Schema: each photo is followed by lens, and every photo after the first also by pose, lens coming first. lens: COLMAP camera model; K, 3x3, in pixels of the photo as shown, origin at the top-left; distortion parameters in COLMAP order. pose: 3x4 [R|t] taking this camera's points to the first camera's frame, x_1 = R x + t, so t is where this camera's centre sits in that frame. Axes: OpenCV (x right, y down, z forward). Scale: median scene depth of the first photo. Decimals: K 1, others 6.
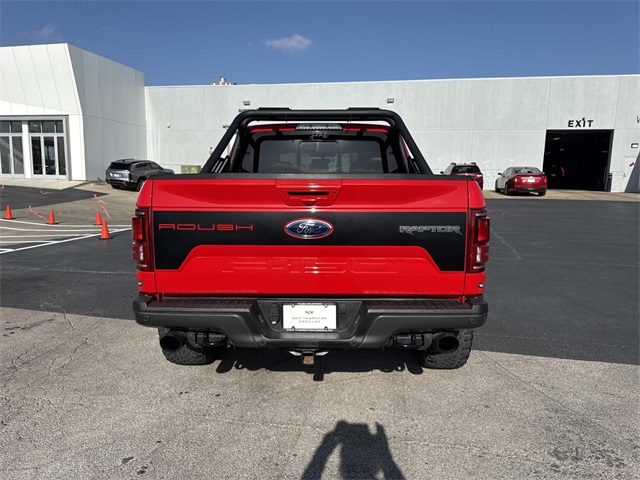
lens RADIAL K [[459.2, 0, 320.0], [0, 459.2, 240.0], [0, 0, 1]] dist [0.005607, -0.002254]
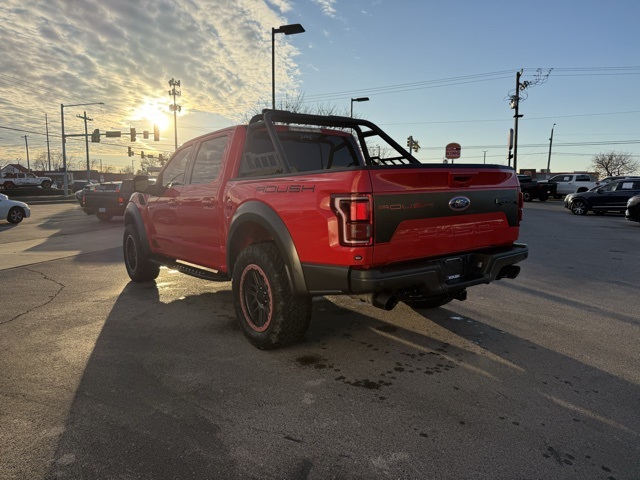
lens RADIAL K [[450.4, 0, 322.8], [0, 450.4, 238.1], [0, 0, 1]] dist [0.005119, 0.000646]
pose [[0.777233, -0.088083, 0.623018, -0.677978], [0.096196, 0.995147, 0.020688, 0.006455], [-0.621817, 0.043852, 0.781934, 0.094308]]
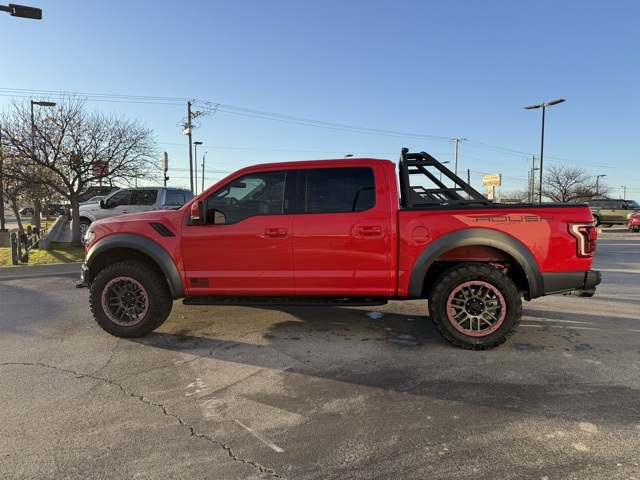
lens RADIAL K [[451.9, 0, 320.0], [0, 451.9, 240.0], [0, 0, 1]] dist [-0.000358, -0.004673]
pose [[0.124113, -0.085062, 0.988615, -1.309917], [0.126330, 0.989566, 0.069284, -0.148085], [-0.984193, 0.116293, 0.133564, 1.039605]]
